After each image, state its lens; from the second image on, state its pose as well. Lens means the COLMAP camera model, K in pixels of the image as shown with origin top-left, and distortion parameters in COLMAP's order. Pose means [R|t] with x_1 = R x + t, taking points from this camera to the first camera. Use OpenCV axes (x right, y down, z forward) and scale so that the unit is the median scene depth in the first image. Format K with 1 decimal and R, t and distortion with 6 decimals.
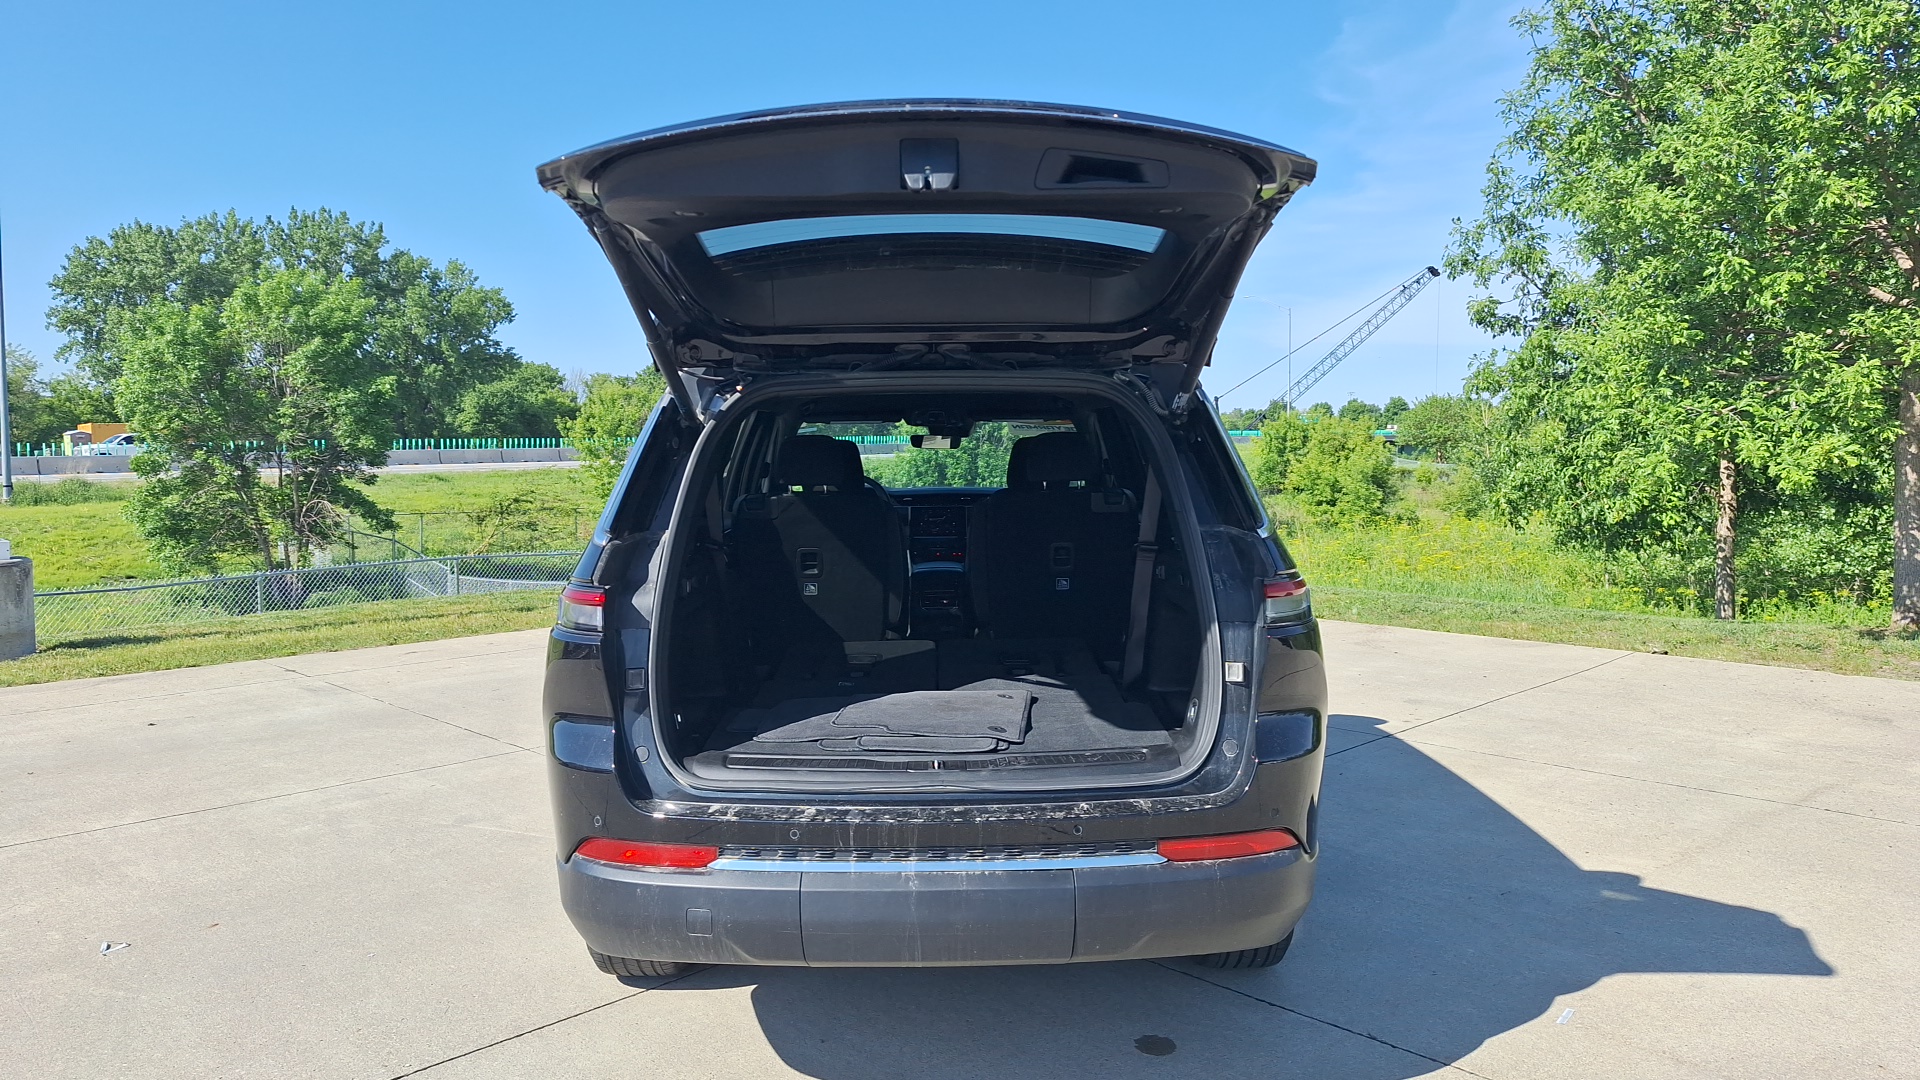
lens RADIAL K [[1342.0, 0, 964.1], [0, 1342.0, 540.7], [0, 0, 1]] dist [0.053766, -0.049941]
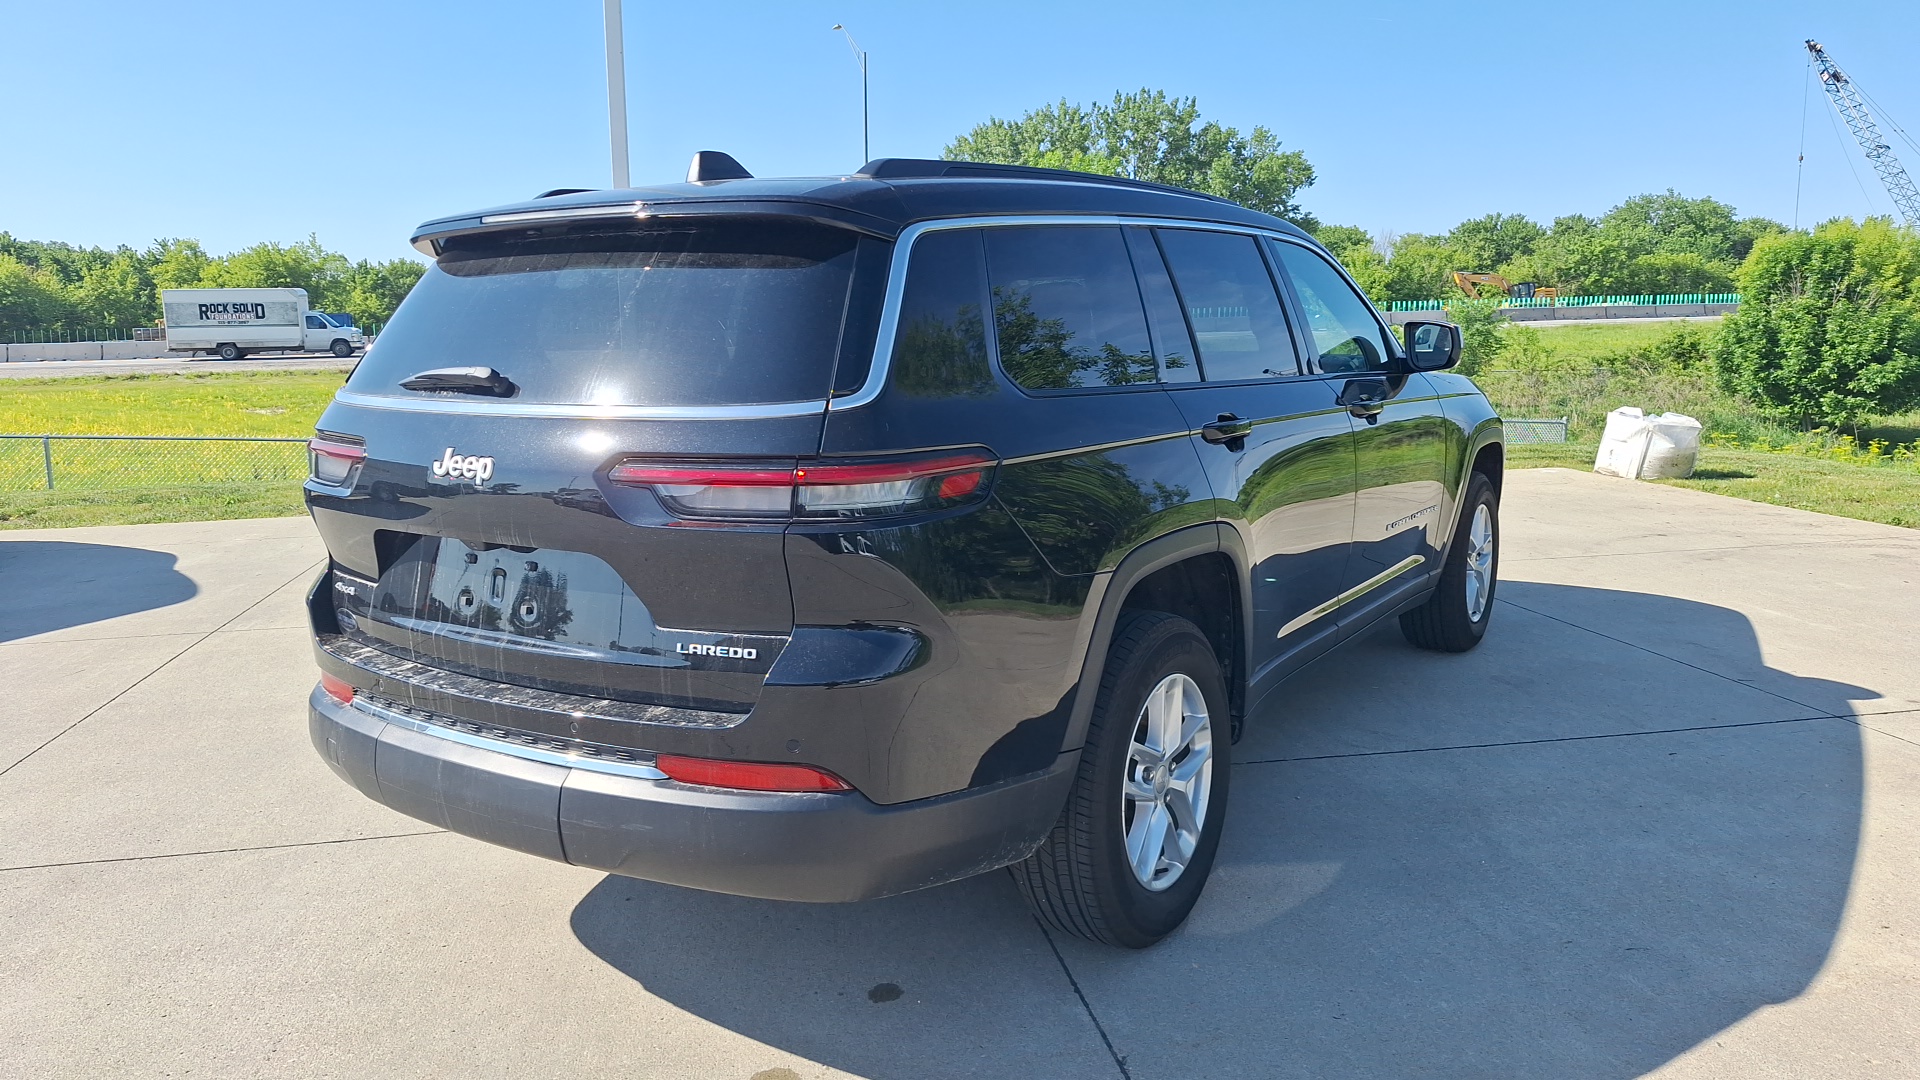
lens RADIAL K [[1342.0, 0, 947.9], [0, 1342.0, 536.6], [0, 0, 1]] dist [0.053766, -0.049941]
pose [[0.820917, 0.085989, -0.564537, 0.219593], [-0.032366, 0.994015, 0.104341, -0.003319], [0.570130, -0.067384, 0.818787, 0.115248]]
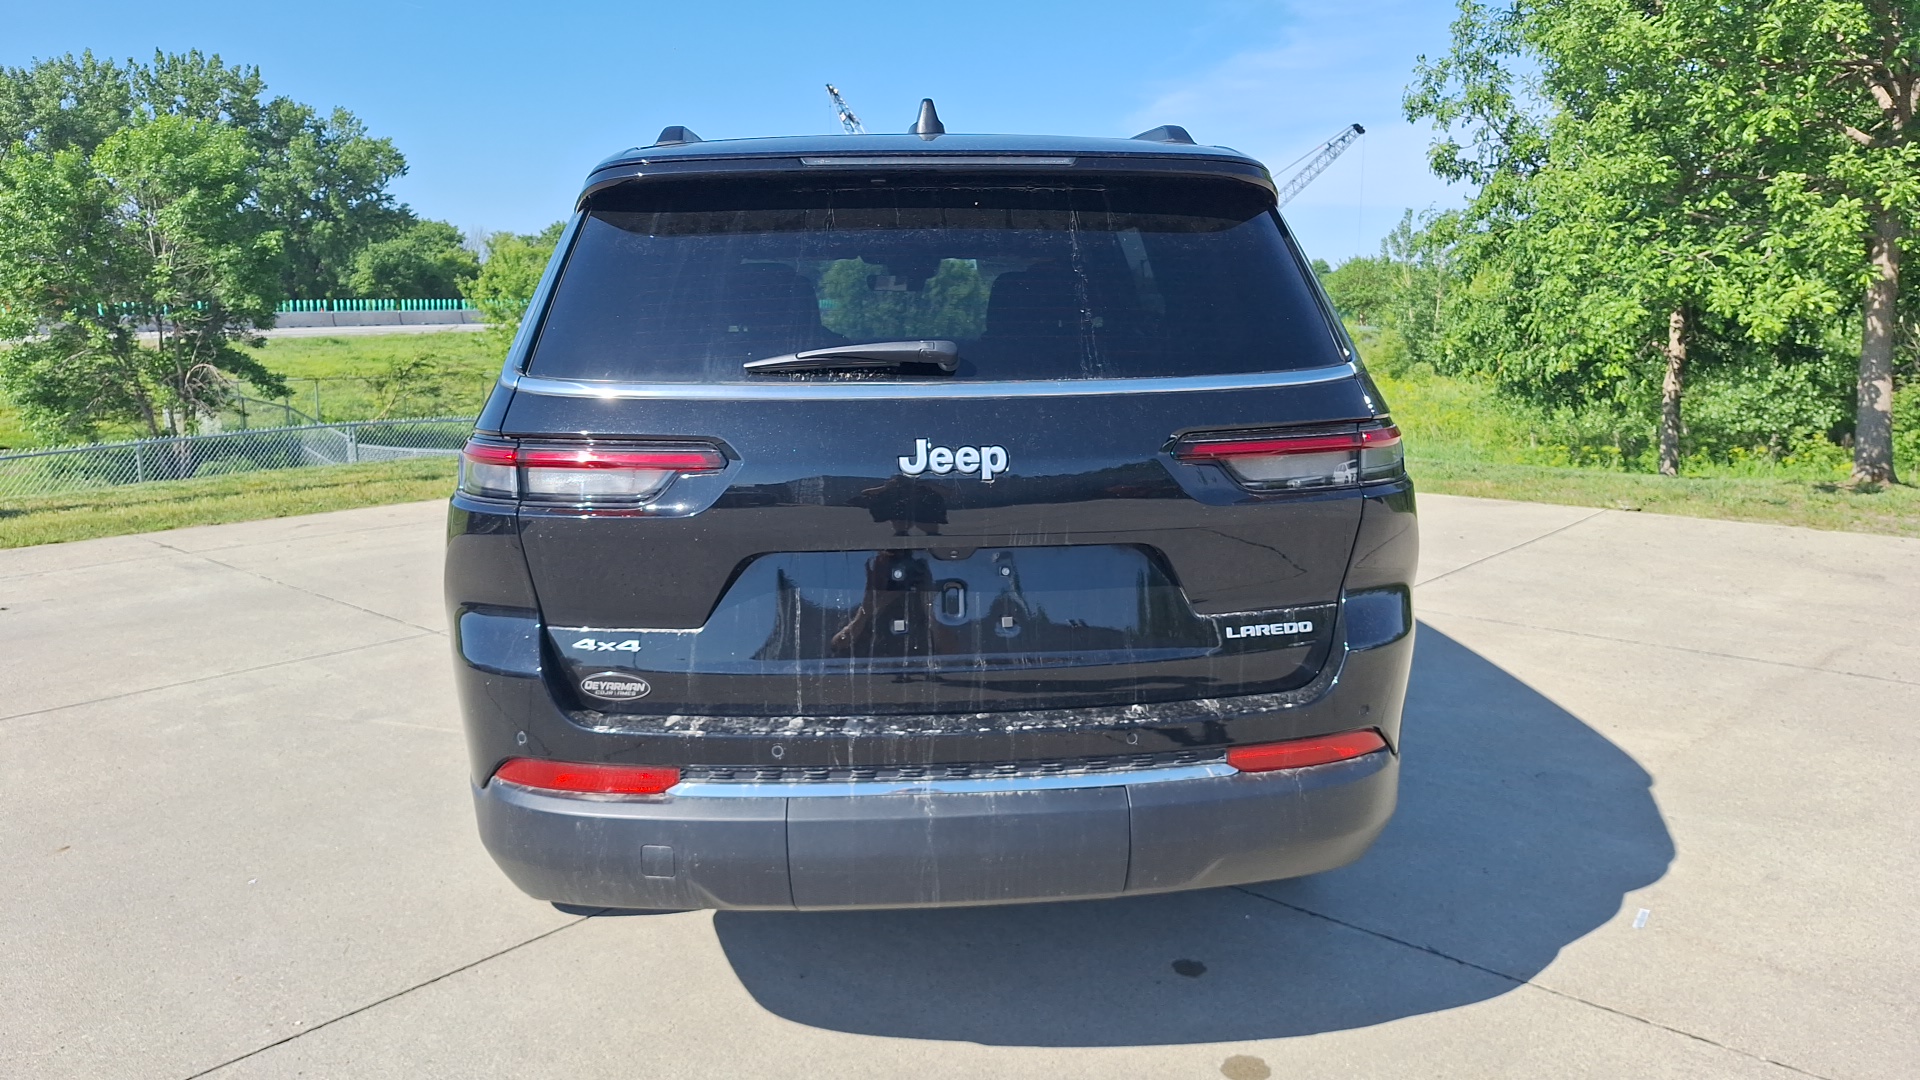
lens RADIAL K [[1342.0, 0, 965.7], [0, 1342.0, 536.5], [0, 0, 1]] dist [0.053766, -0.049941]
pose [[0.998161, -0.012286, 0.059353, -0.016794], [0.006524, 0.995329, 0.096323, 0.004929], [-0.060259, -0.095759, 0.993579, 0.061352]]
